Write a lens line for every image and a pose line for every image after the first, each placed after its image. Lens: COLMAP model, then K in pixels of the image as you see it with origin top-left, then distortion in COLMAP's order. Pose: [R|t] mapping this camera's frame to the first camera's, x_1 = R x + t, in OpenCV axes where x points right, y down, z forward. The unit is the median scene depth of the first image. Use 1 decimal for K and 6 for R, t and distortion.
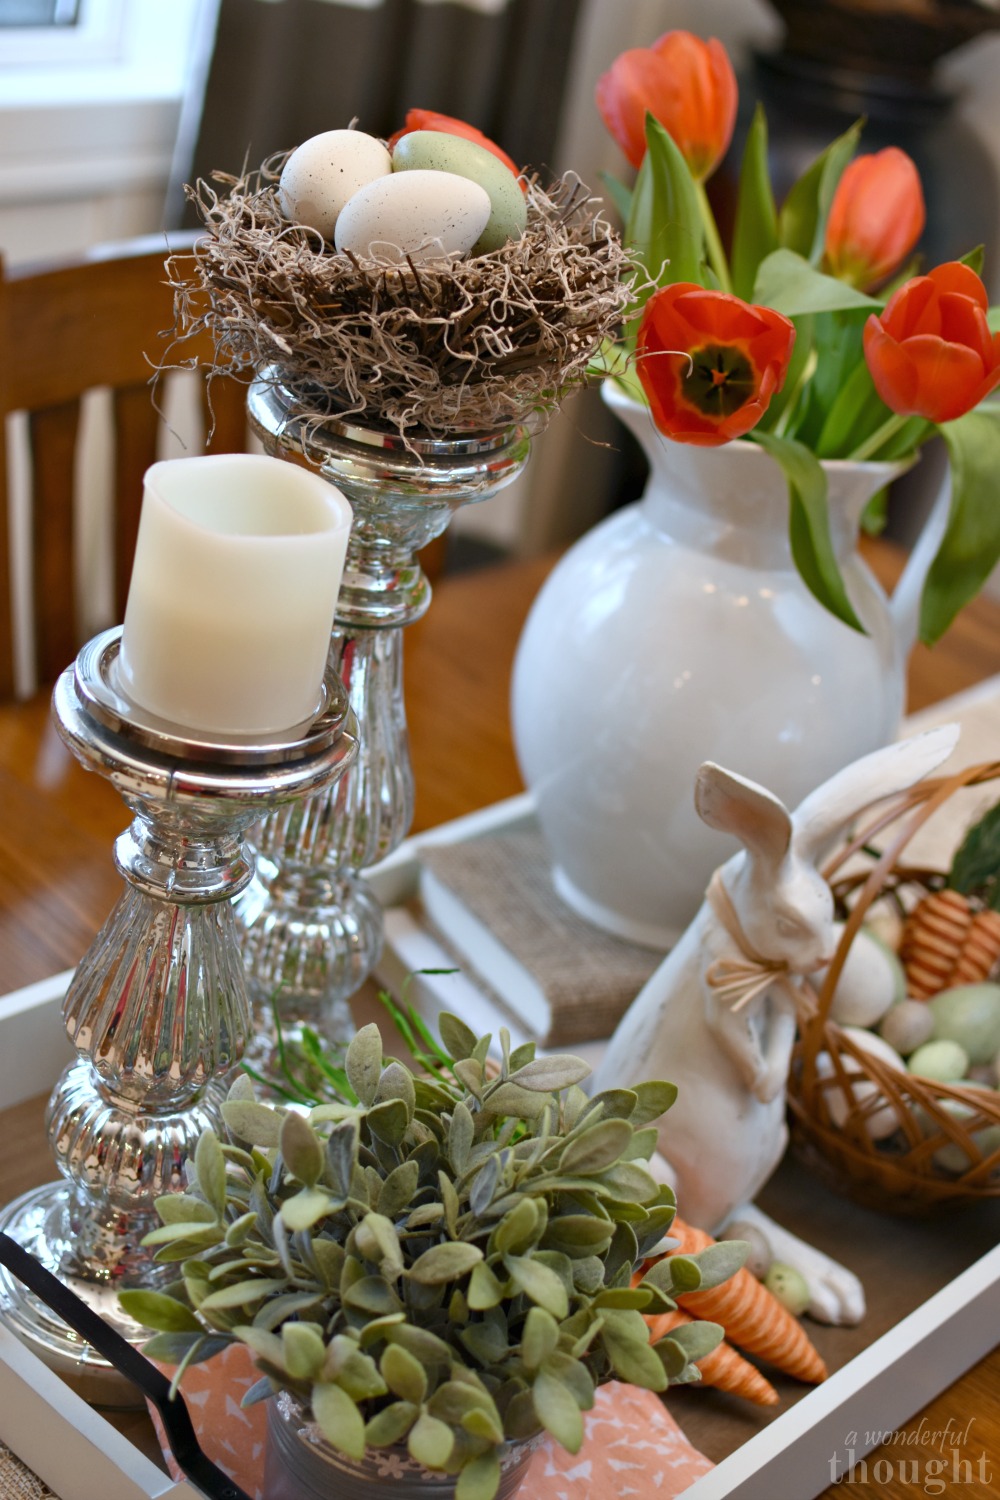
lens RADIAL K [[2307.7, 0, 511.0], [0, 2307.7, 746.8], [0, 0, 1]] dist [-0.181136, 0.000000]
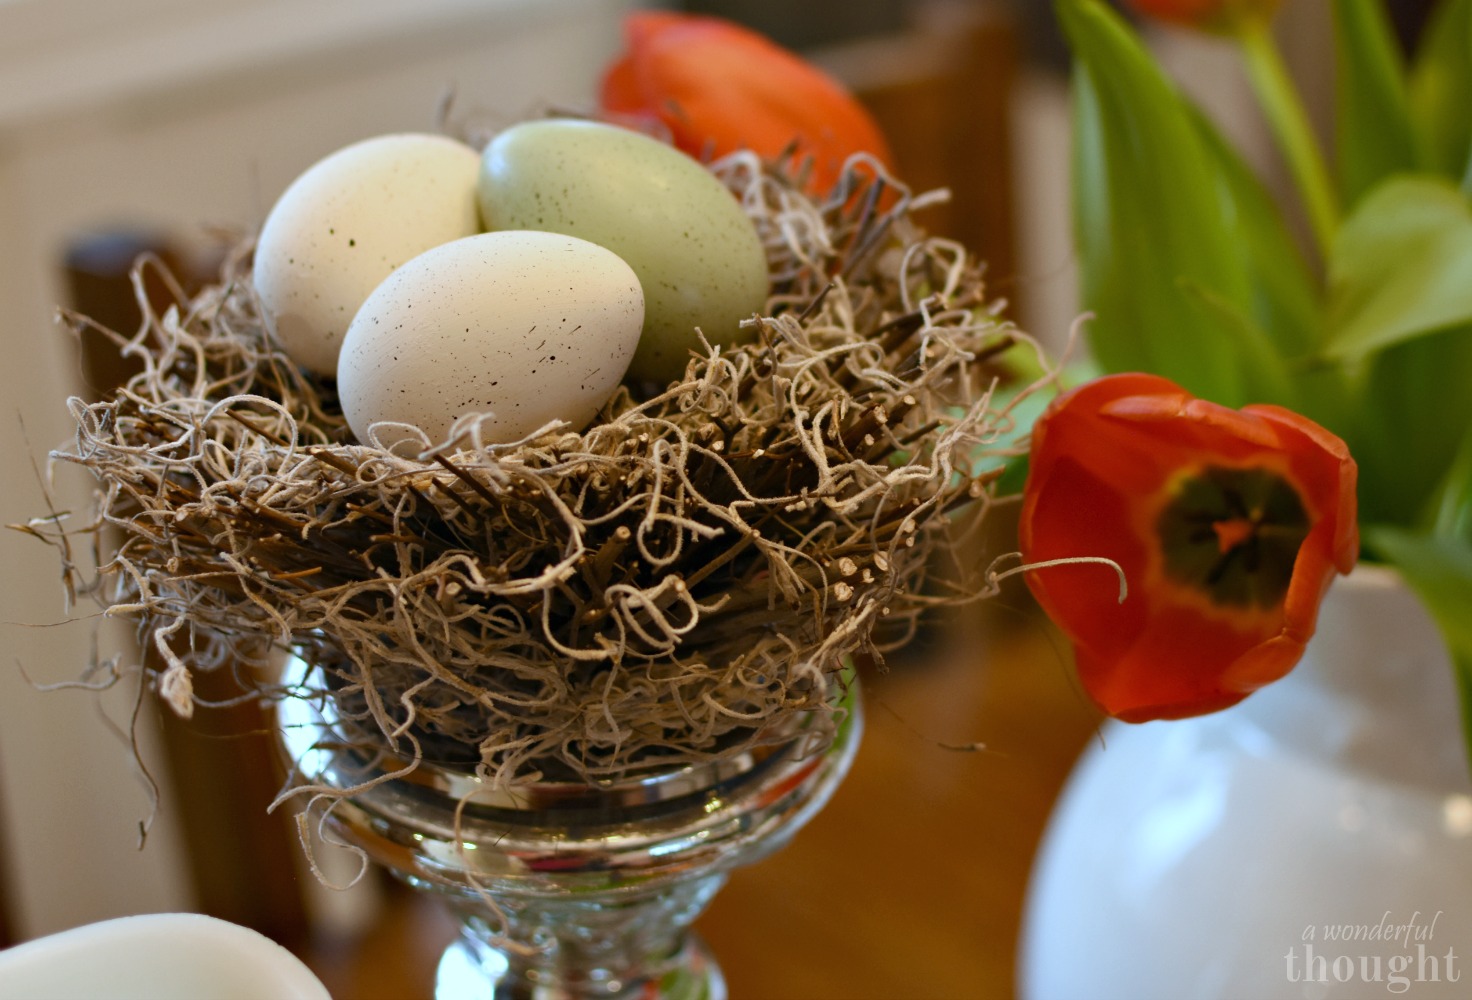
lens RADIAL K [[2983.4, 0, 895.3], [0, 2983.4, 336.5], [0, 0, 1]] dist [-0.175403, 0.000000]
pose [[0.979537, -0.111293, -0.167693, 0.120147], [0.100005, 0.992206, -0.074344, -0.150690], [0.174660, 0.056052, 0.983032, 0.349990]]
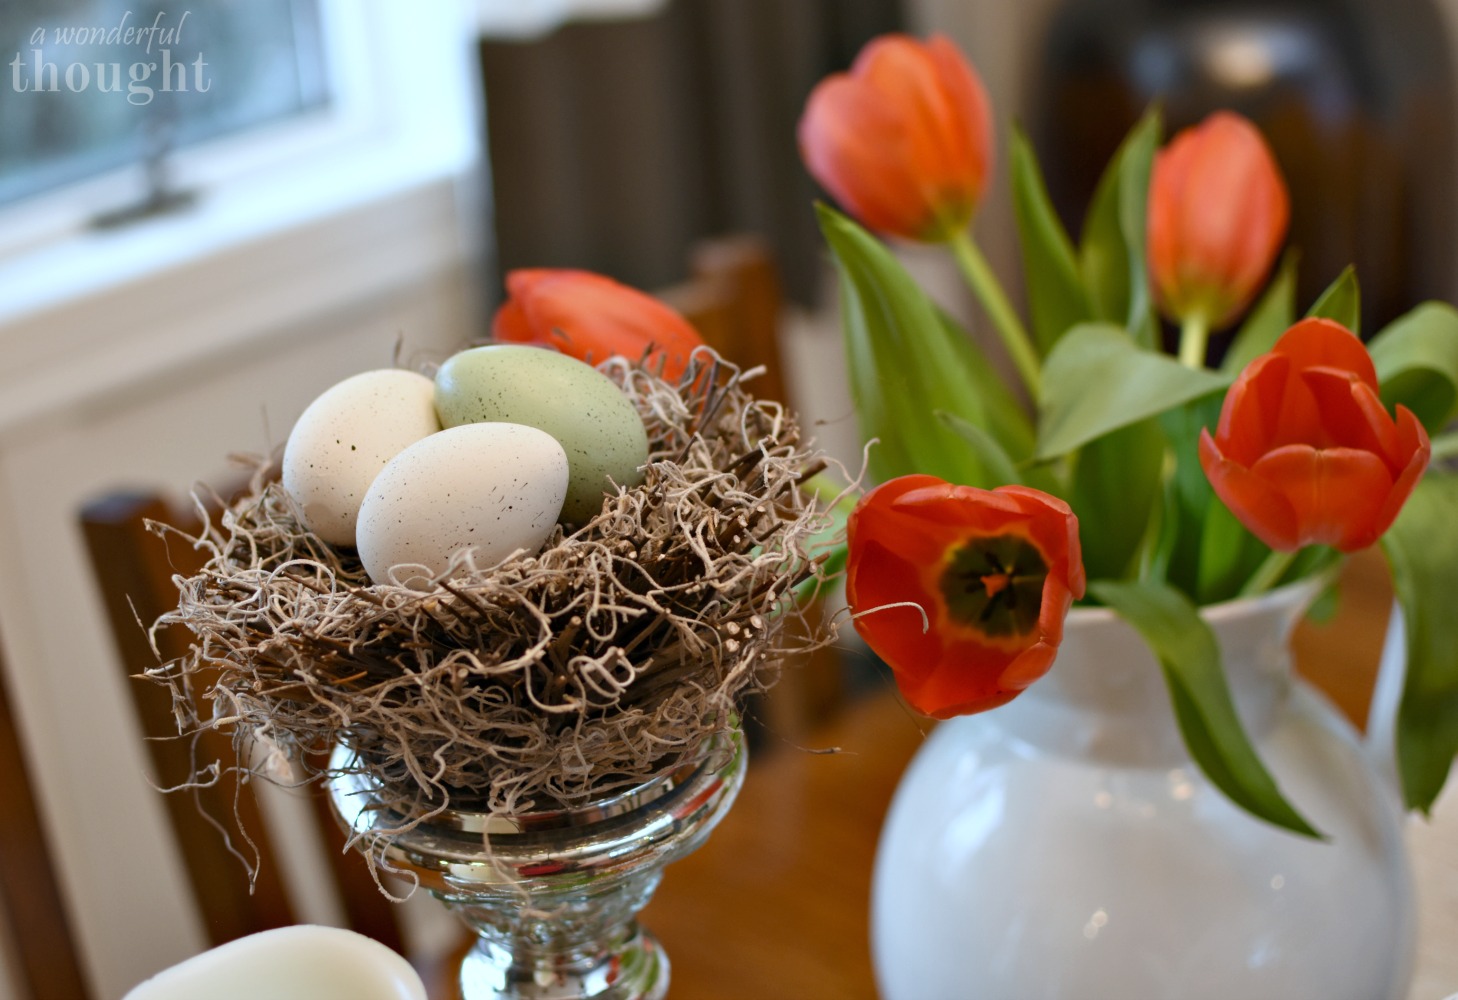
lens RADIAL K [[2434.3, 0, 722.7], [0, 2434.3, 496.6], [0, 0, 1]] dist [-0.169217, 0.000000]
pose [[0.962566, -0.228626, -0.145592, 0.113810], [0.217381, 0.972006, -0.089166, -0.129437], [0.161902, 0.054180, 0.985318, 0.265477]]
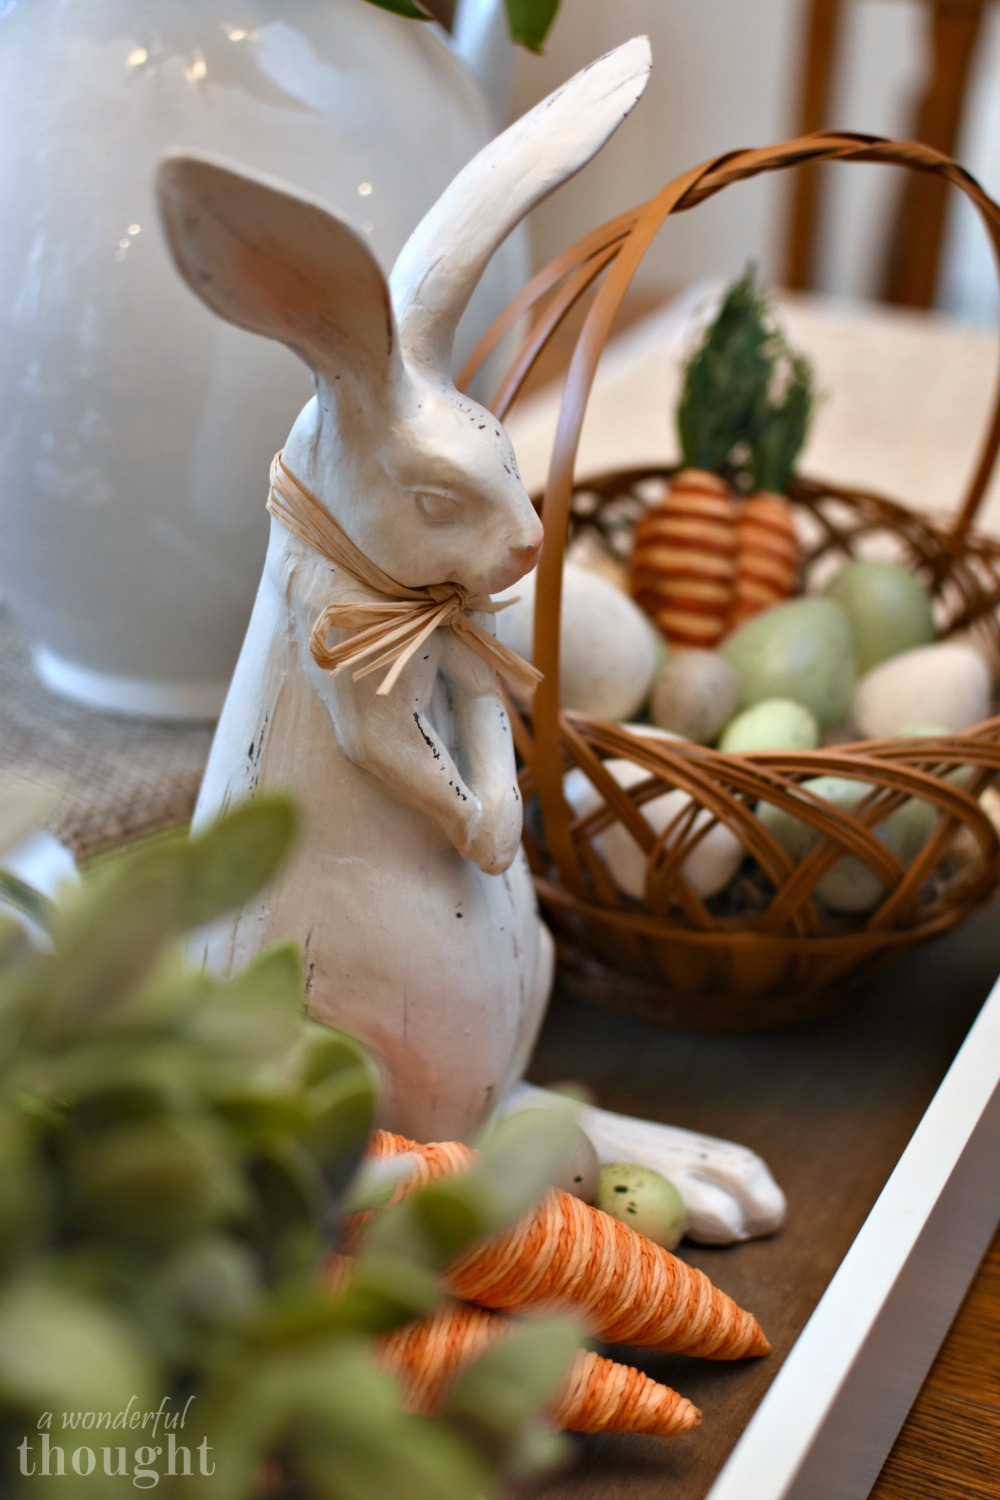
lens RADIAL K [[2307.7, 0, 500.9], [0, 2307.7, 749.3], [0, 0, 1]] dist [-0.181136, 0.000000]
pose [[0.943808, -0.288086, 0.161965, 0.035455], [0.289135, 0.957127, 0.017574, 0.120350], [-0.160084, 0.030243, 0.986640, 0.487708]]
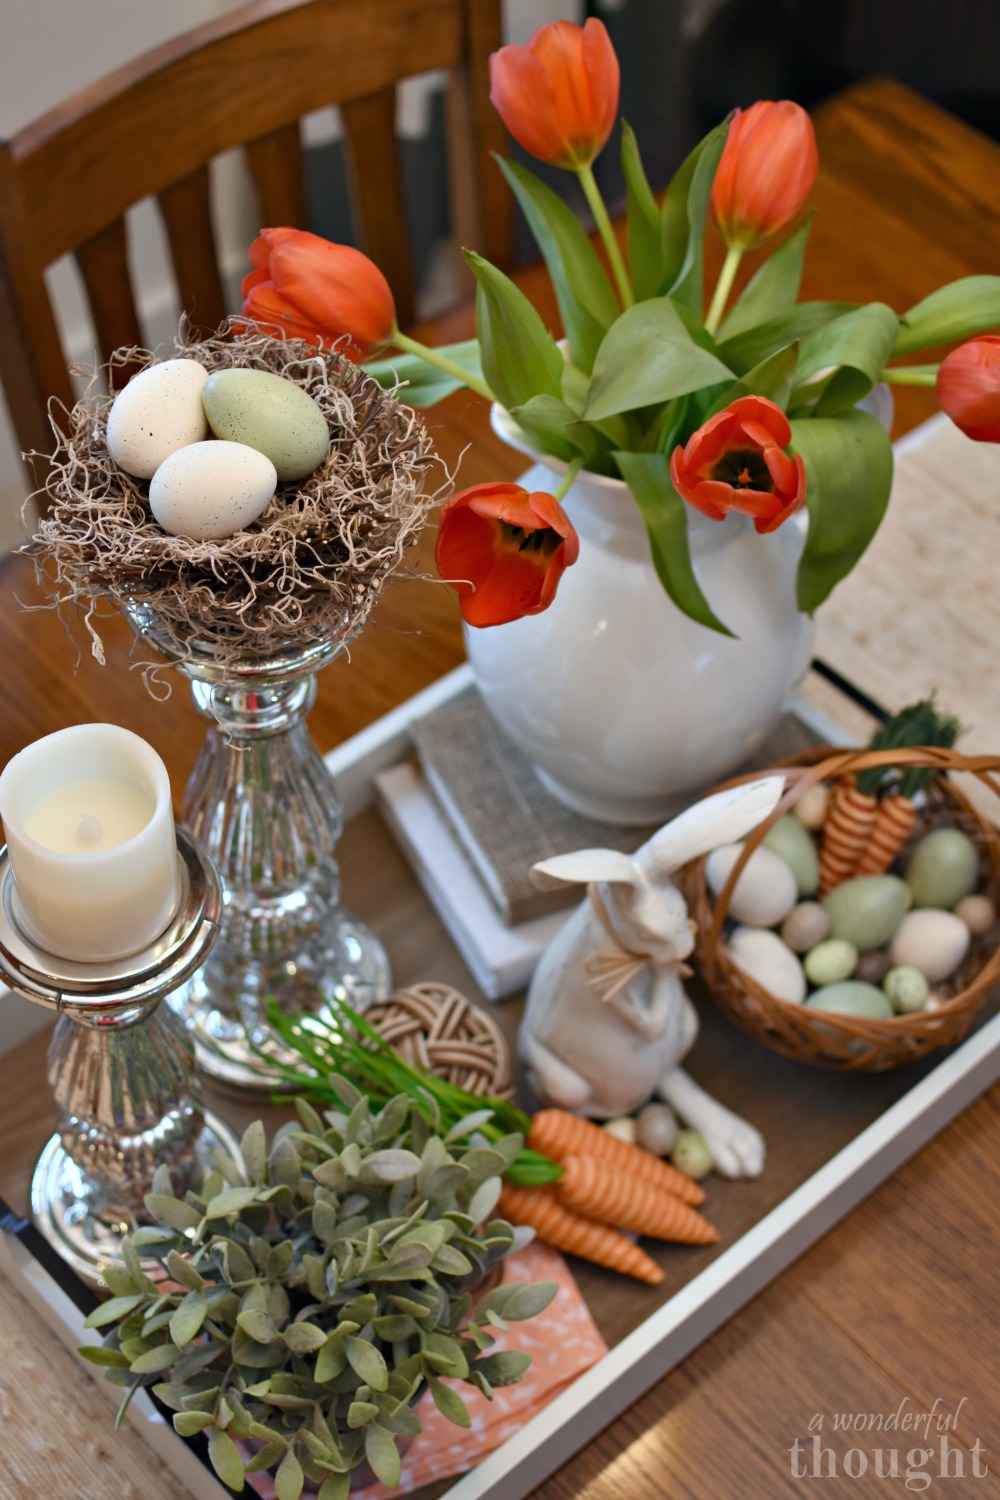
lens RADIAL K [[2307.7, 0, 516.1], [0, 2307.7, 683.1], [0, 0, 1]] dist [-0.181136, 0.000000]
pose [[0.984225, -0.025826, -0.175026, 0.255866], [0.086160, 0.934015, 0.346689, -0.442573], [0.154524, -0.356300, 0.921506, -0.051015]]
